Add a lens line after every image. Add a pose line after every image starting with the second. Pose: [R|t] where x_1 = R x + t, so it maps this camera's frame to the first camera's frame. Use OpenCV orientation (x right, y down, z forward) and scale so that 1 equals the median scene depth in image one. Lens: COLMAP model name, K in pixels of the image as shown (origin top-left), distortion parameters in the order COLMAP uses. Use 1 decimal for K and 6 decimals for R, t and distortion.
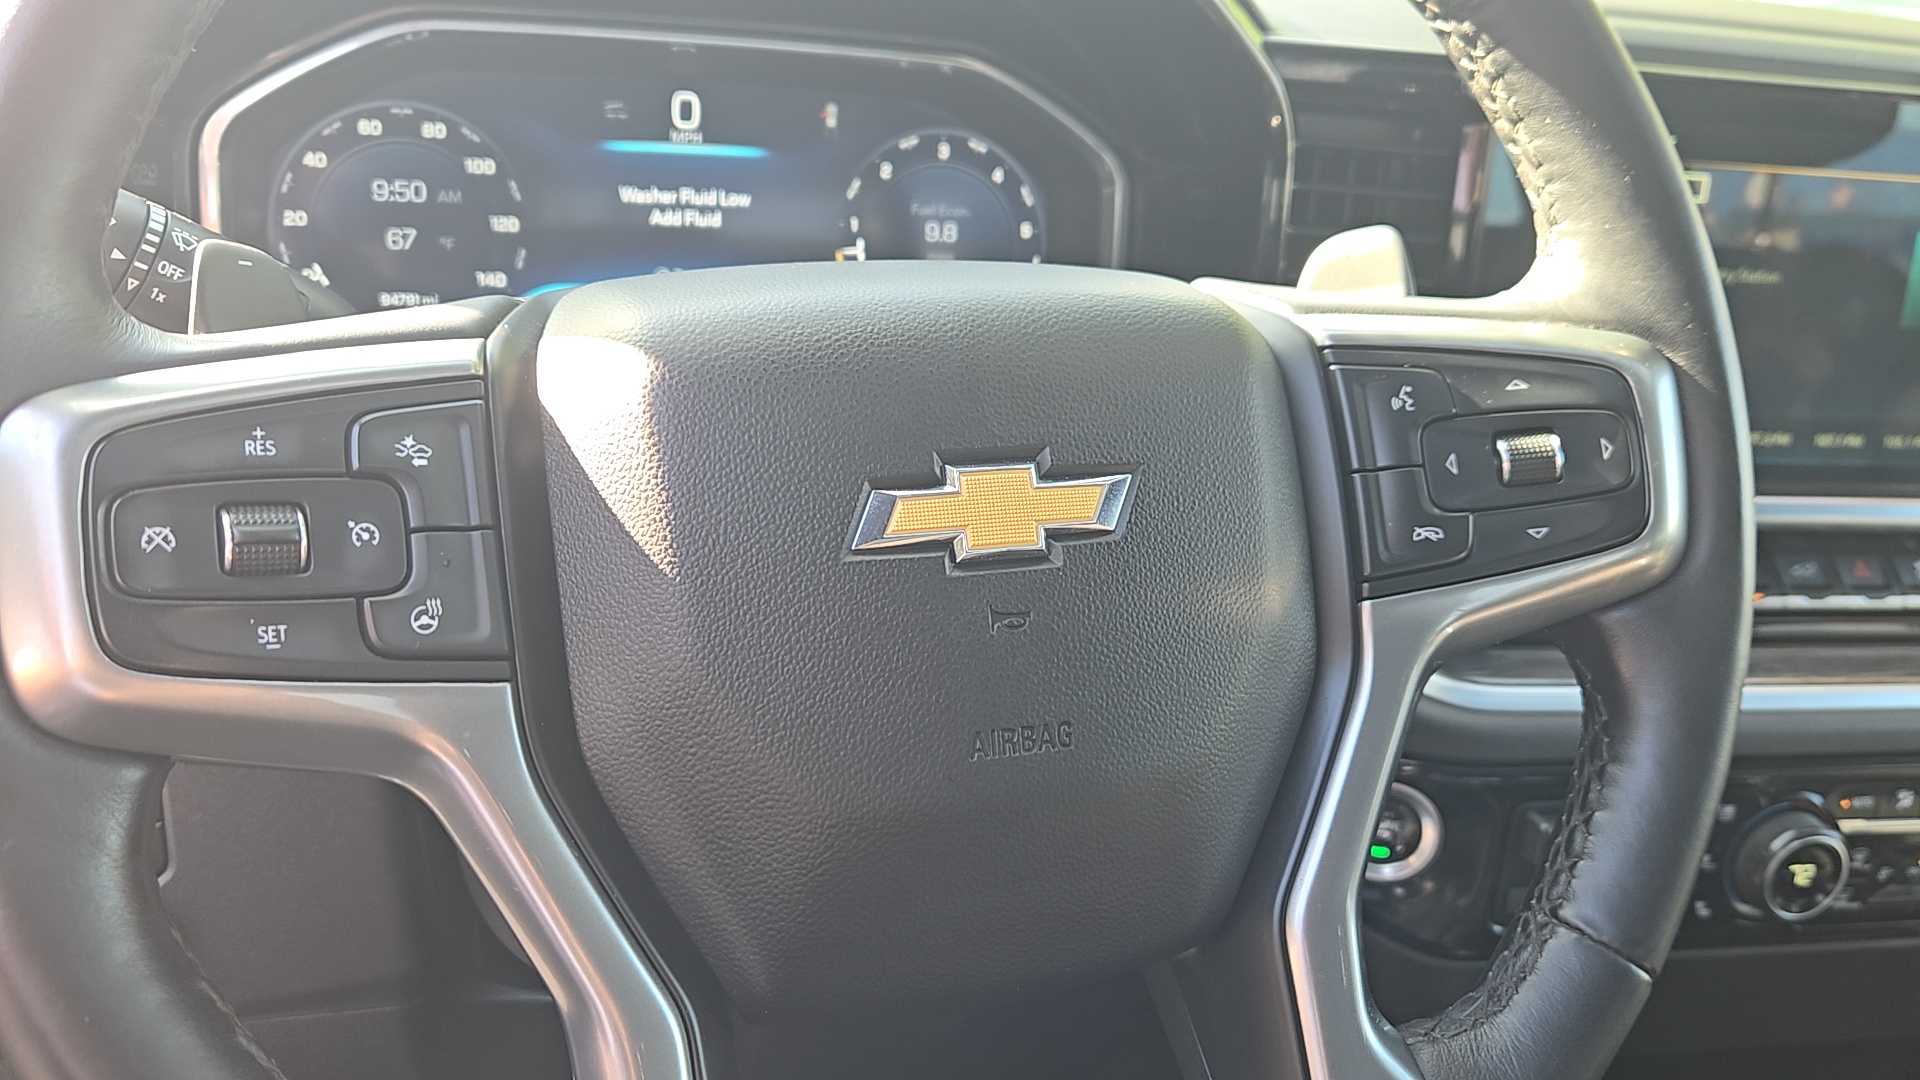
lens RADIAL K [[1640.5, 0, 960.0], [0, 1640.5, 540.0], [0, 0, 1]] dist [0.006414, 0.002415]
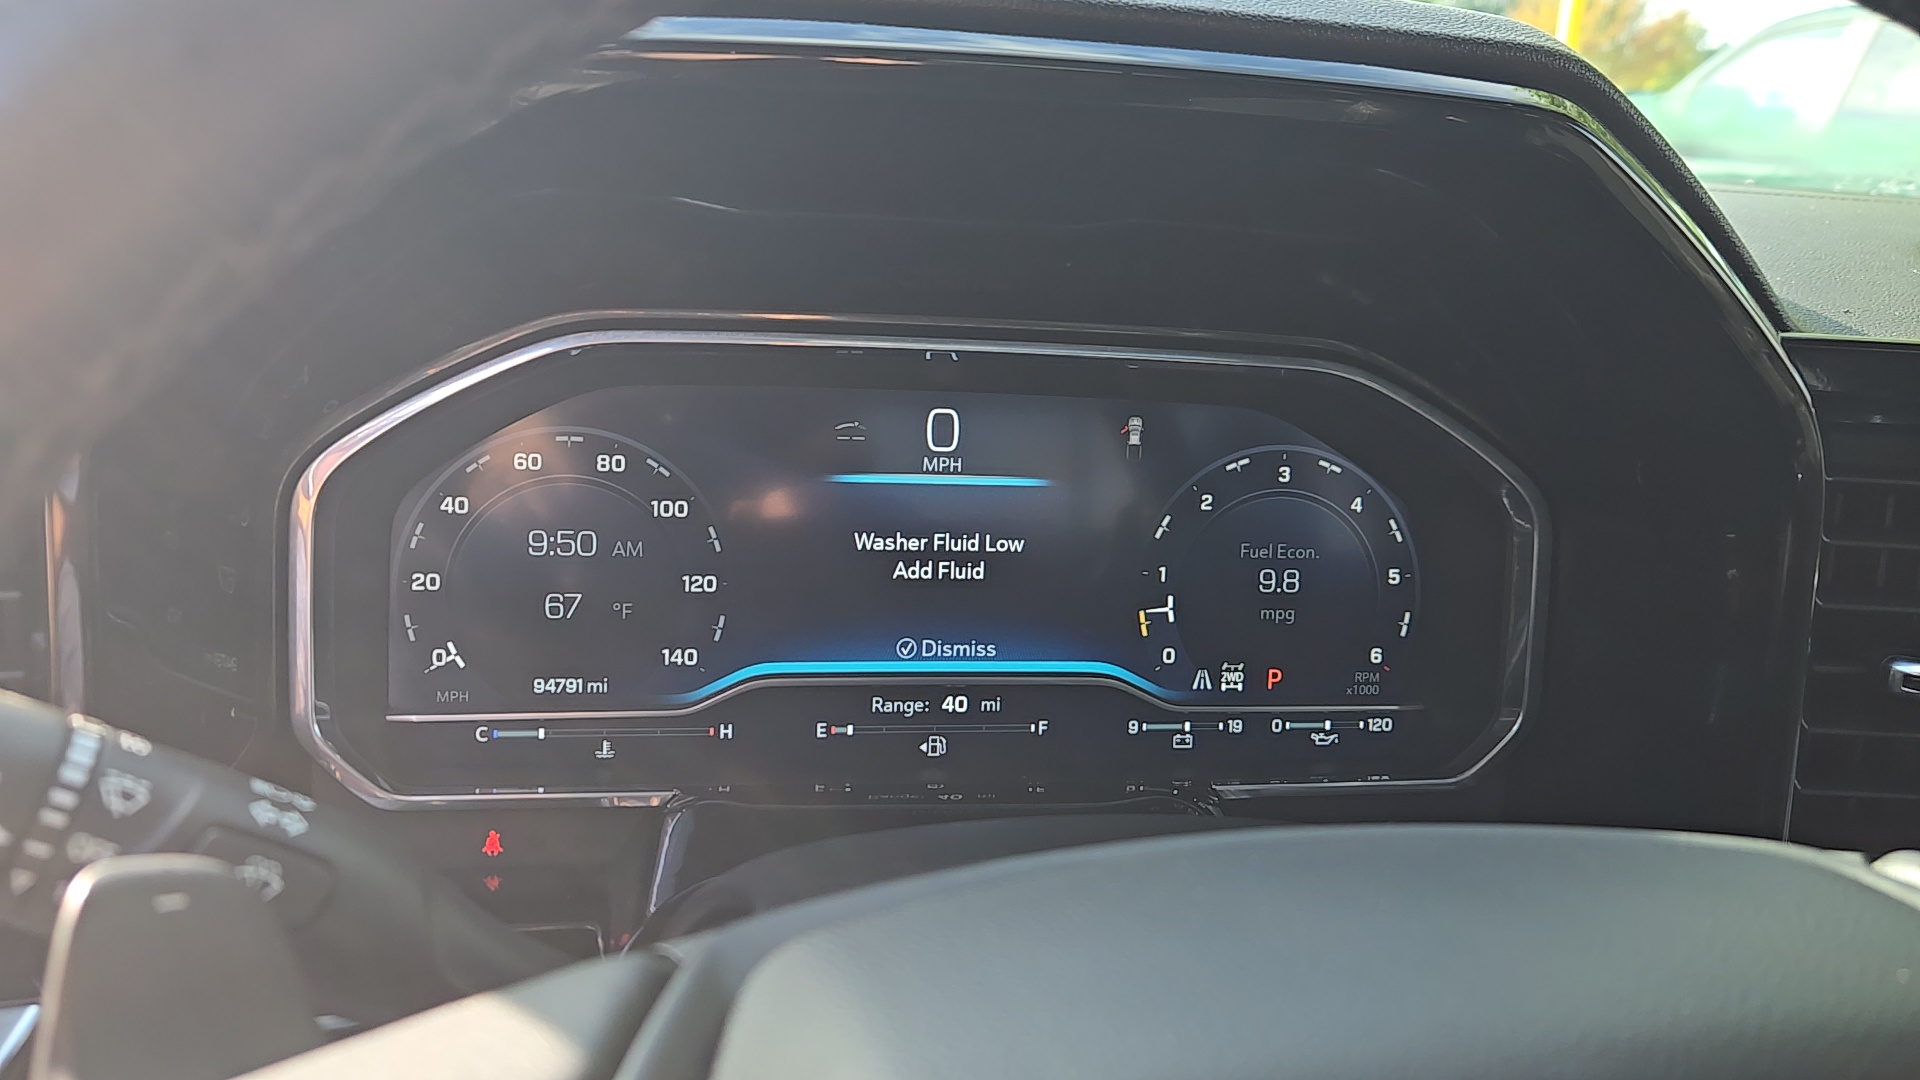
lens RADIAL K [[1597.7, 0, 953.7], [0, 1597.7, 537.0], [0, 0, 1]] dist [0.016848, -0.006413]
pose [[0.992172, 0.009414, -0.124527, -0.072632], [-0.023193, 0.993698, -0.109668, -0.135956], [0.122710, 0.111698, 0.986137, 0.296822]]
